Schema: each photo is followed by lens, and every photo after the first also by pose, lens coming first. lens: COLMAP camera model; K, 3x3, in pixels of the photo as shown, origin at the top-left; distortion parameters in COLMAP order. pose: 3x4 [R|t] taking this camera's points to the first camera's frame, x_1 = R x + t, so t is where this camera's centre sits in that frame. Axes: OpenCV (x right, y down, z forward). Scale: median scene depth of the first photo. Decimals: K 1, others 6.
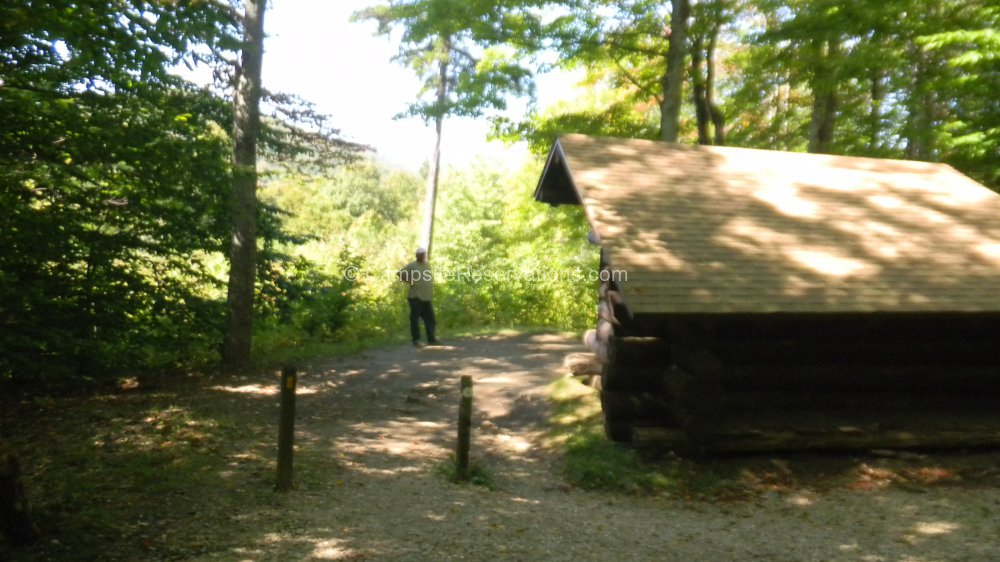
lens RADIAL K [[793.7, 0, 500.0], [0, 793.7, 281.0], [0, 0, 1]] dist [-0.005094, -0.006239]
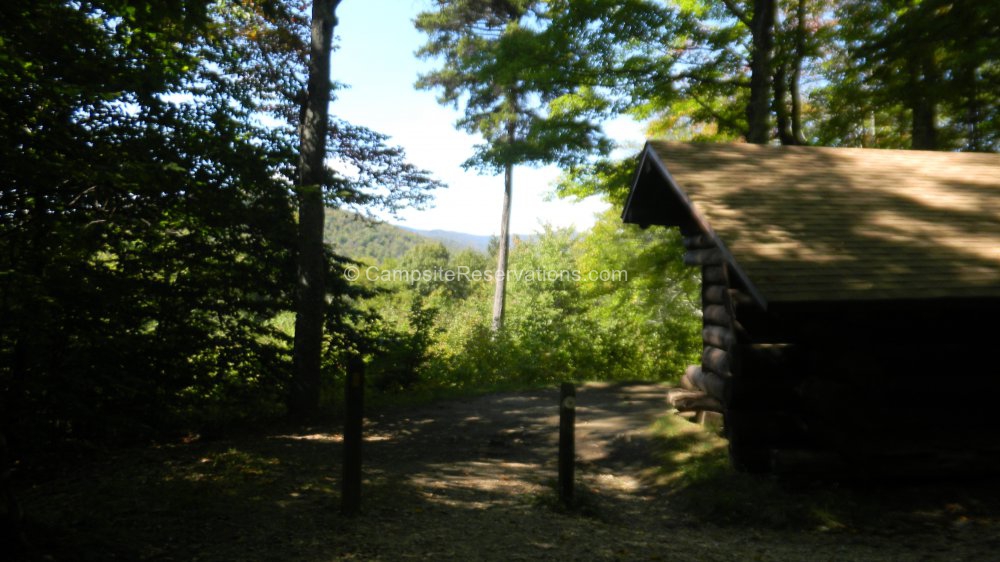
lens RADIAL K [[793.7, 0, 500.0], [0, 793.7, 281.0], [0, 0, 1]] dist [-0.005094, -0.006239]
pose [[0.995688, -0.038146, -0.084563, -0.021698], [0.029243, 0.994133, -0.104132, 0.055881], [0.088039, 0.101210, 0.990962, 0.093702]]
